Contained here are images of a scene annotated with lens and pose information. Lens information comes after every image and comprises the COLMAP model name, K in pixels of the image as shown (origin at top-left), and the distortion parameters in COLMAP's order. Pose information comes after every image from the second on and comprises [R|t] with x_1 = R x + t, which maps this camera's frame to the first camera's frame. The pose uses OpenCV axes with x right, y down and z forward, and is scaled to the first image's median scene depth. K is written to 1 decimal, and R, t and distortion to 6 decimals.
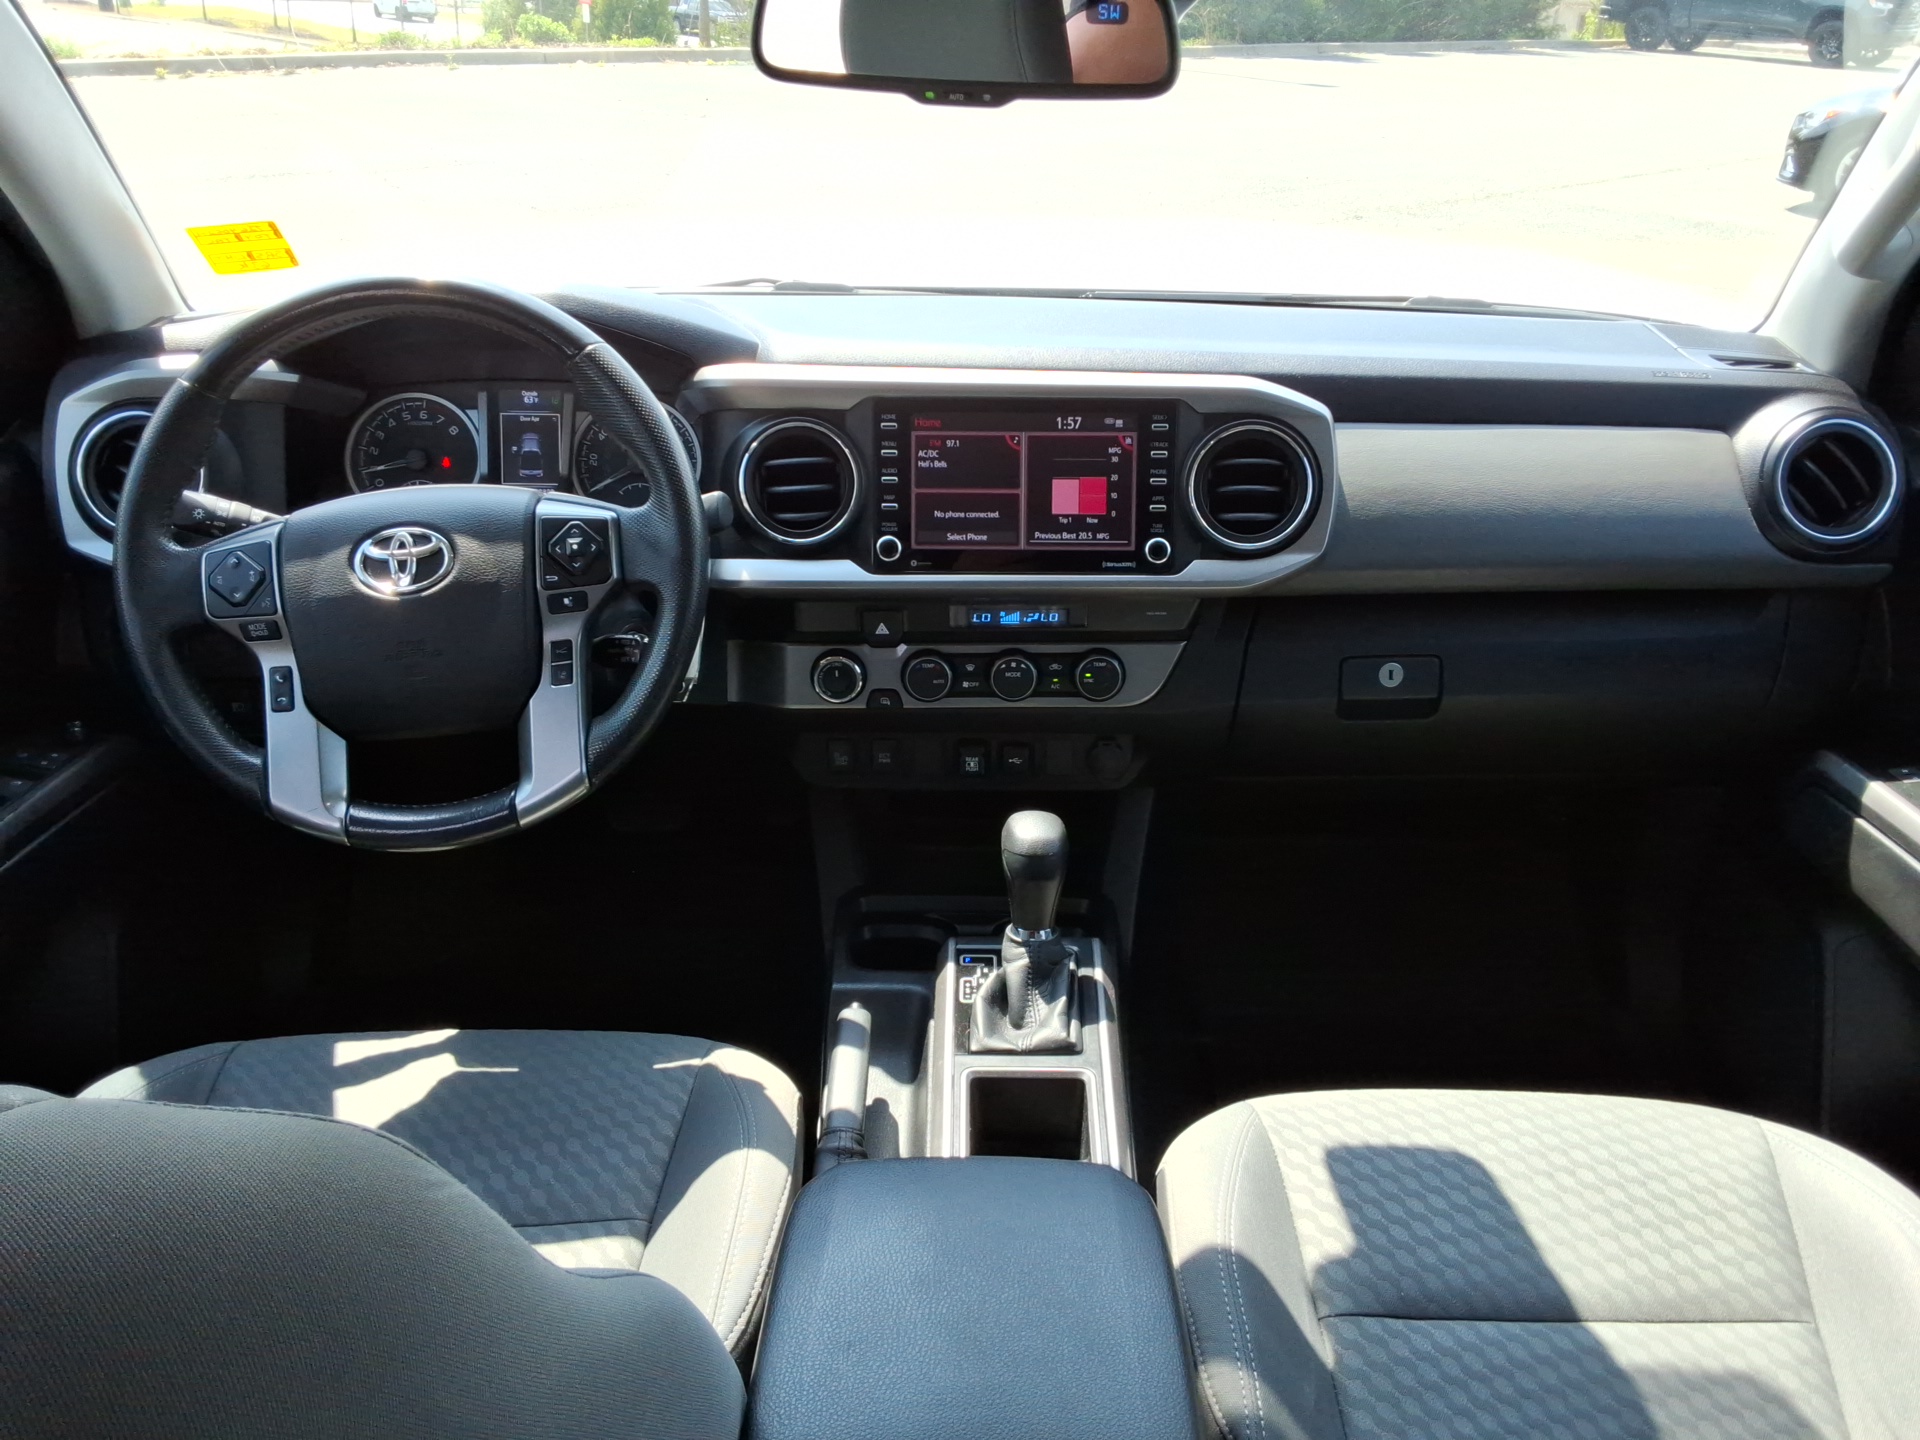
lens RADIAL K [[1561.9, 0, 977.2], [0, 1561.9, 721.2], [0, 0, 1]] dist [0.096345, -0.158145]
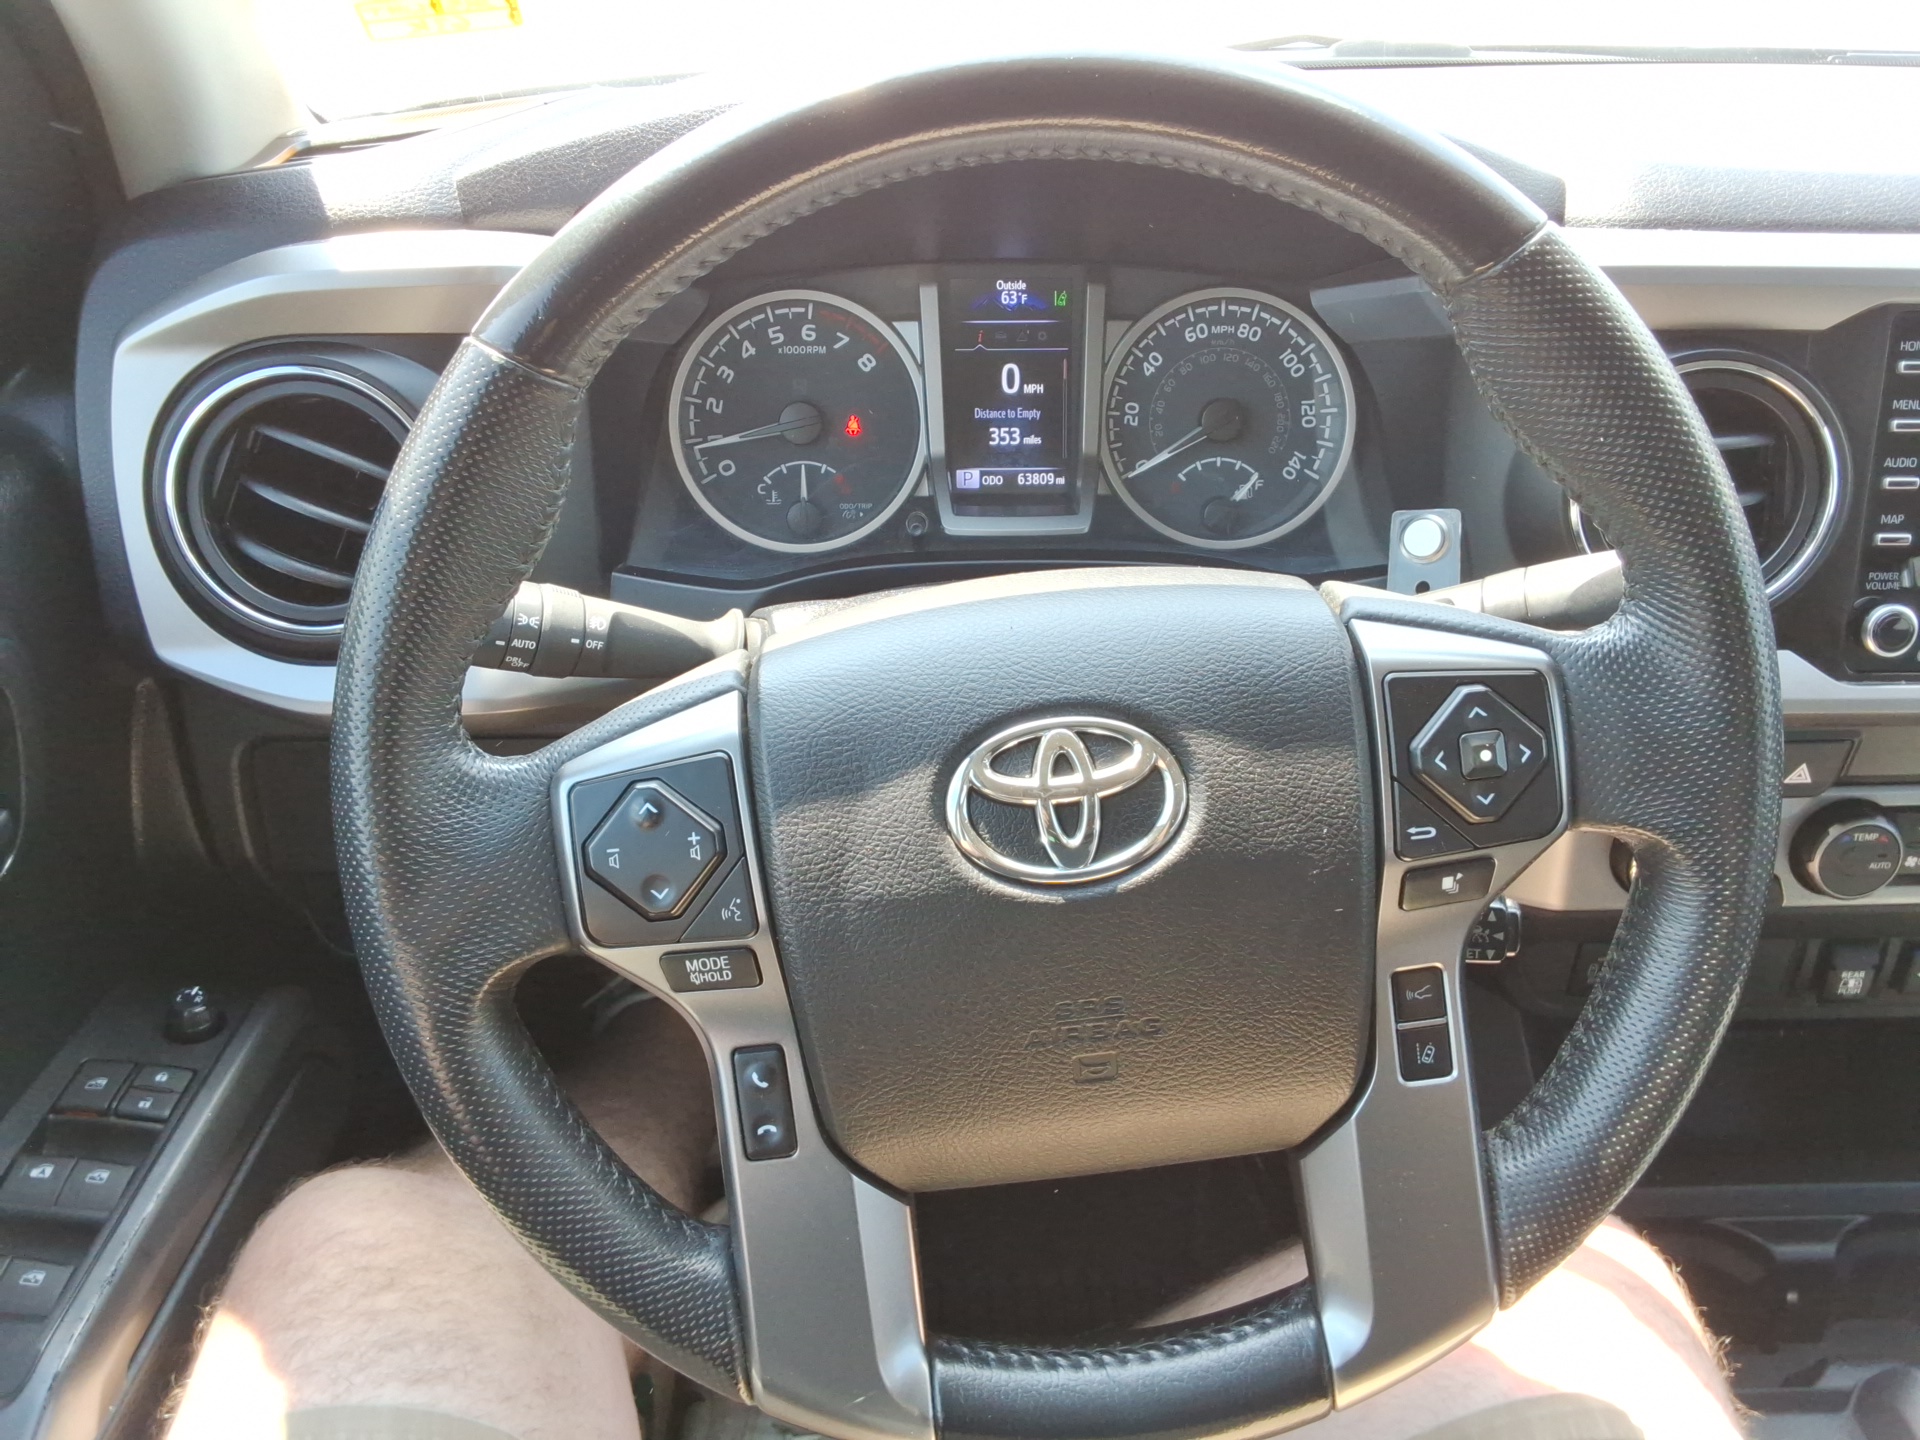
lens RADIAL K [[1592.7, 0, 981.4], [0, 1592.7, 717.5], [0, 0, 1]] dist [0.142838, -0.254886]
pose [[0.999727, -0.016203, 0.016846, -0.337267], [0.013844, 0.991186, 0.131755, -0.152499], [-0.018832, -0.131486, 0.991139, 0.515535]]
